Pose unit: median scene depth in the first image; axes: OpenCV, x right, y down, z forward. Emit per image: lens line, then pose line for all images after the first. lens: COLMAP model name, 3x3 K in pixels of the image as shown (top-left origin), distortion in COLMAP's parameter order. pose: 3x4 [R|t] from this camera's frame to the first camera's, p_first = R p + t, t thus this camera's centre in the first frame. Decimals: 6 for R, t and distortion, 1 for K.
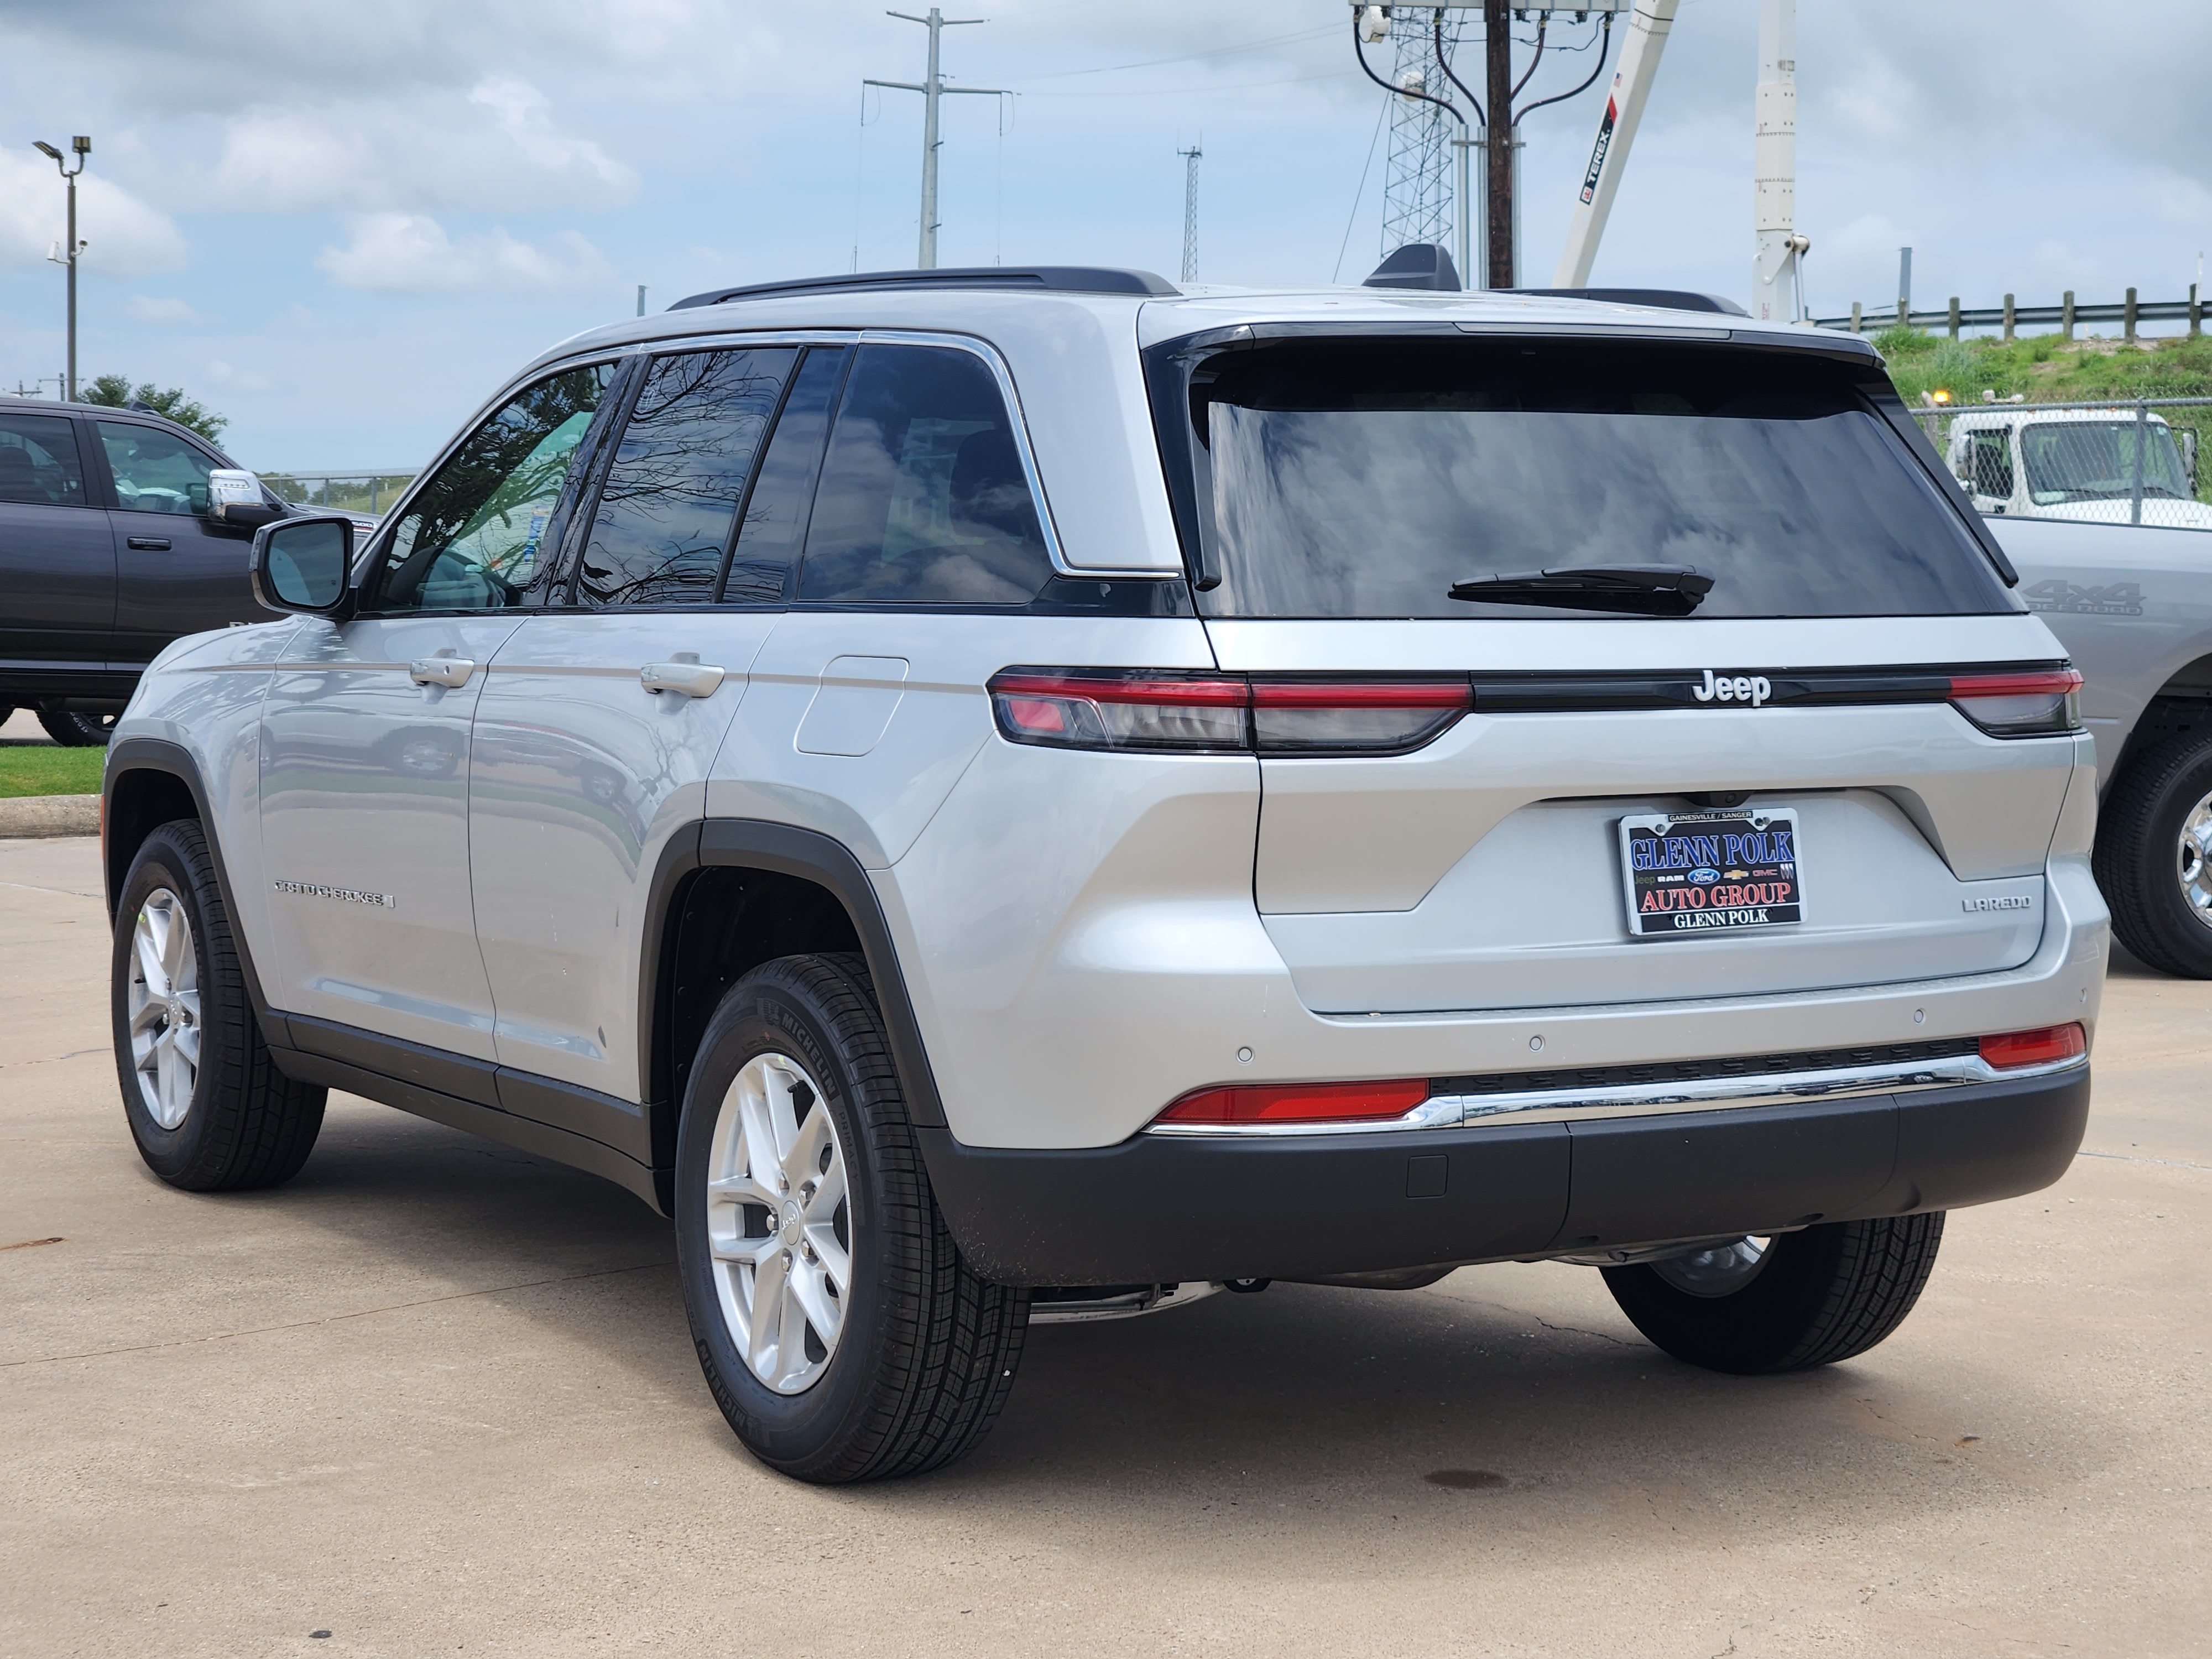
lens RADIAL K [[4504.5, 0, 1103.8], [0, 4504.5, 827.3], [0, 0, 1]] dist [0.021737, 0.000000]
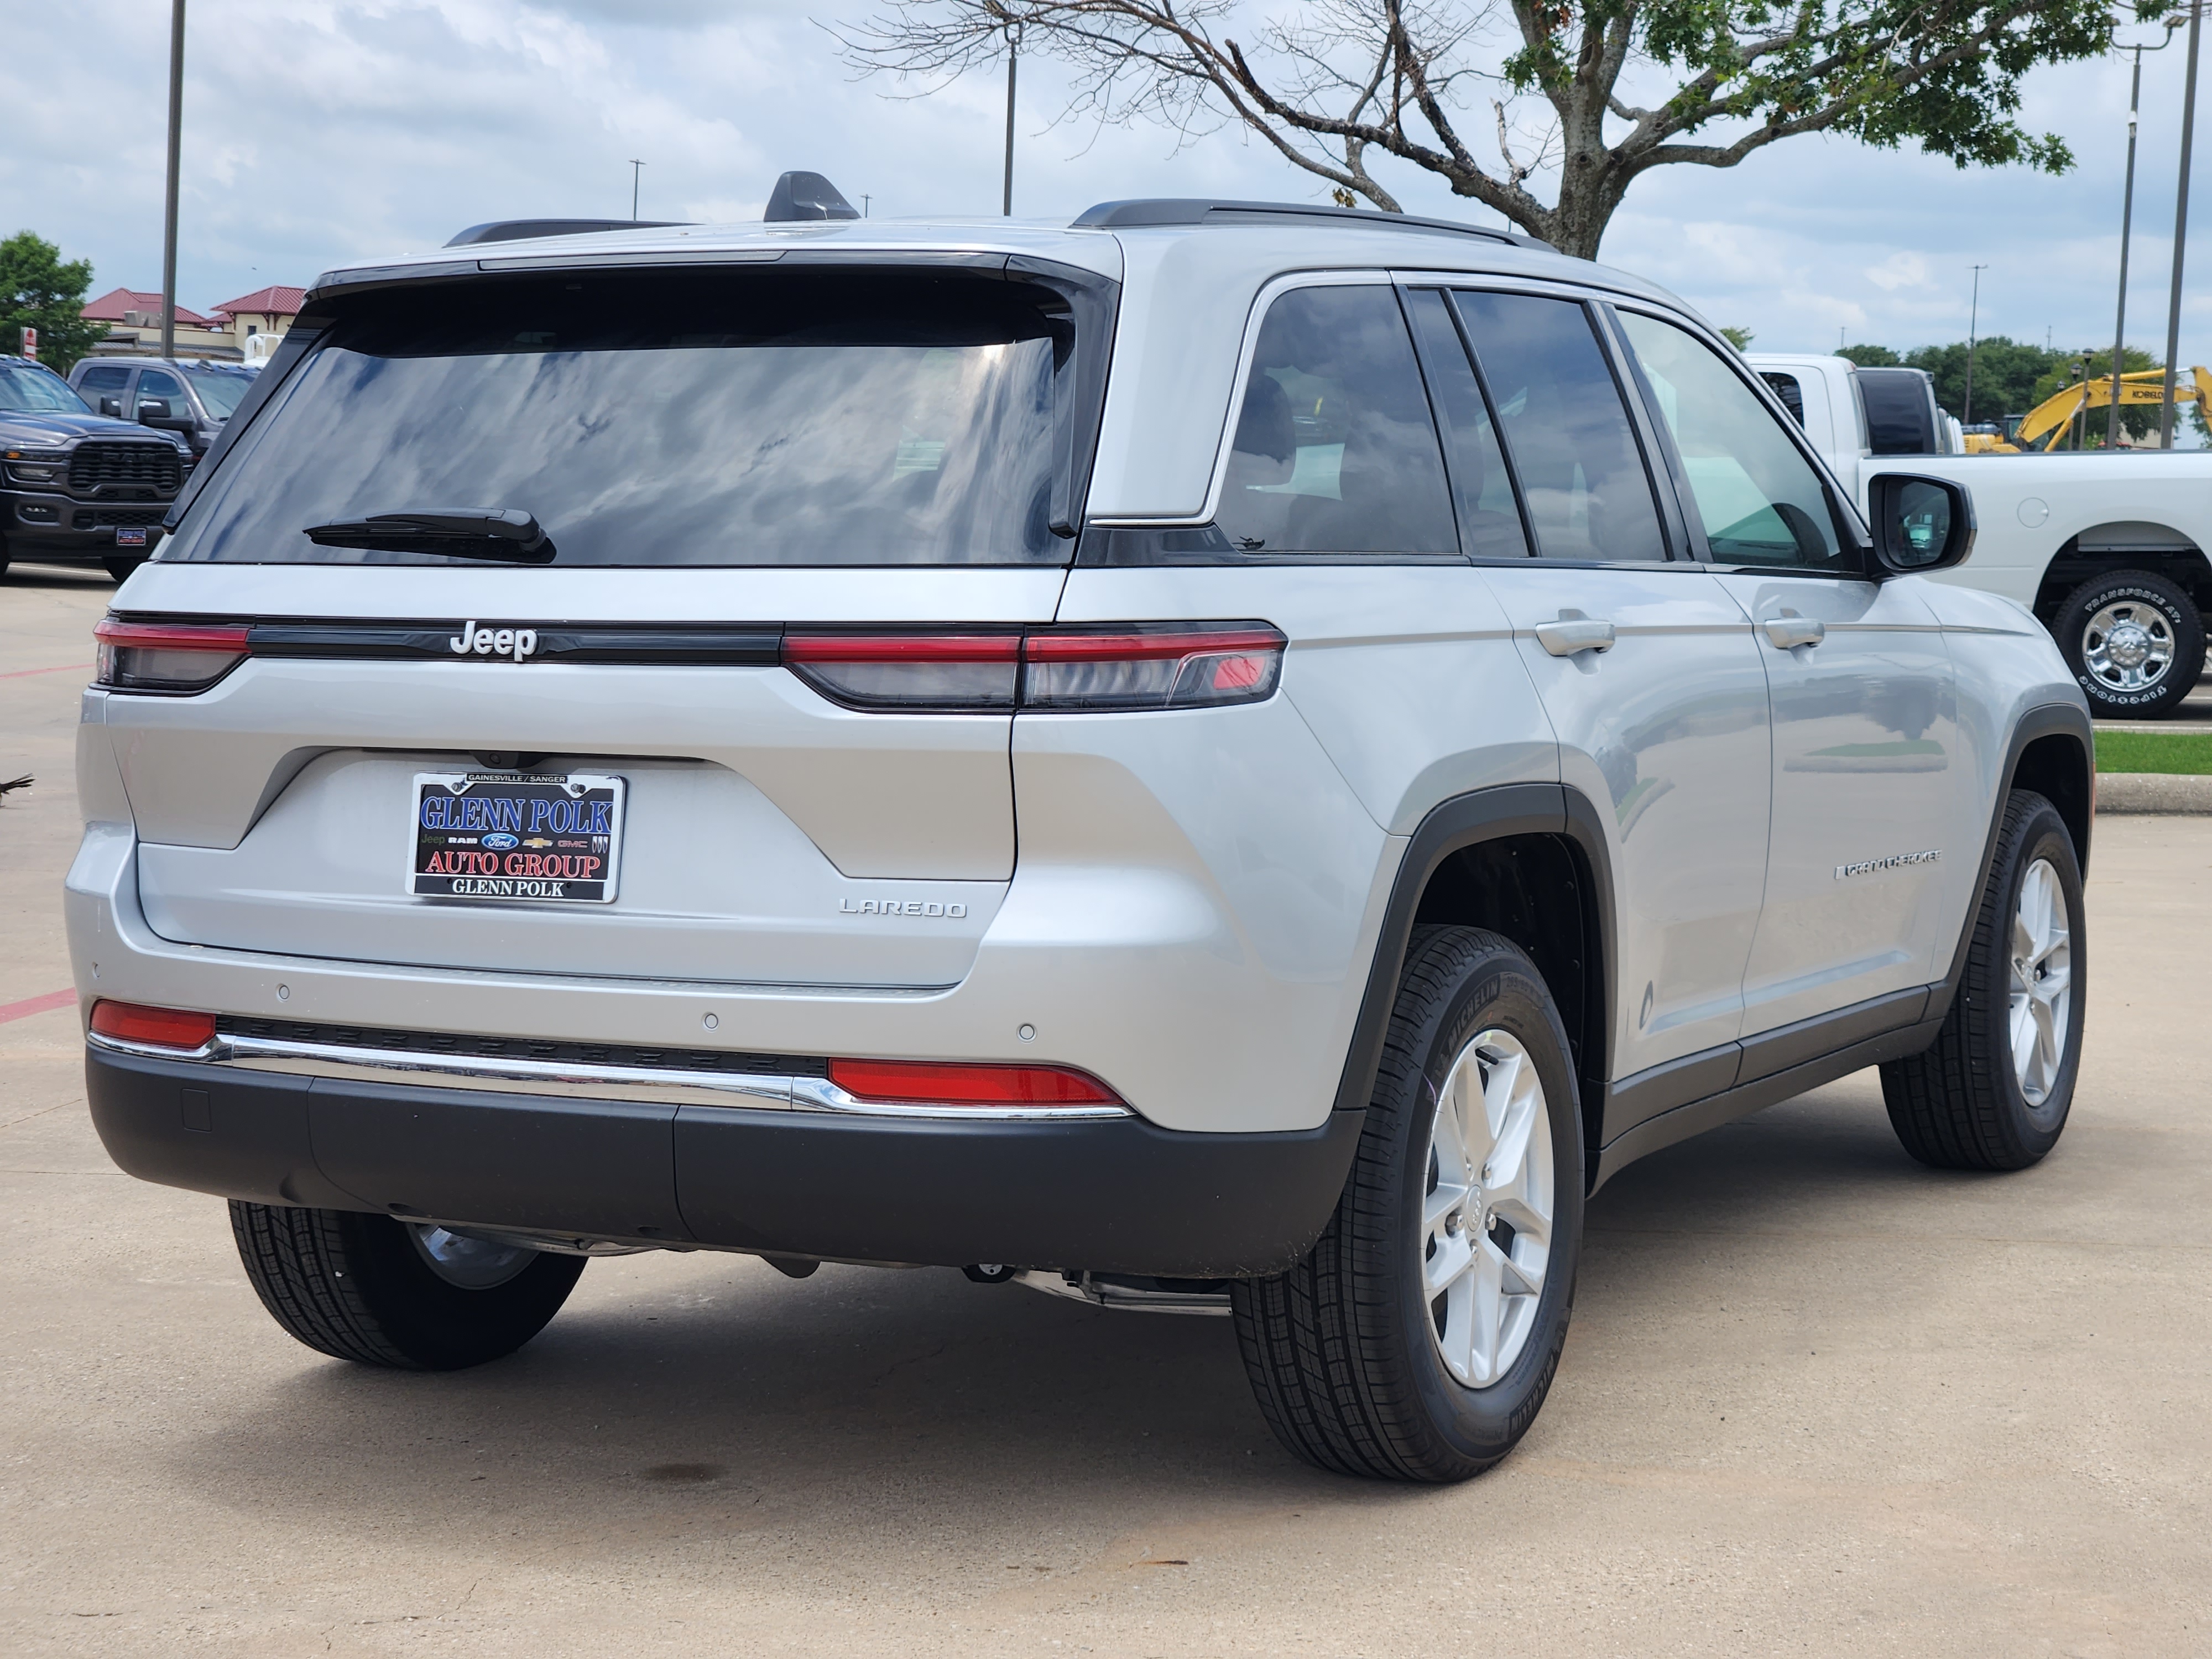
lens RADIAL K [[4504.5, 0, 1103.9], [0, 4504.5, 832.1], [0, 0, 1]] dist [0.021737, 0.000000]
pose [[0.479715, 0.061798, -0.875245, 1.009858], [-0.052712, 0.997745, 0.041556, -0.036489], [0.875839, 0.026201, 0.481891, 0.656806]]
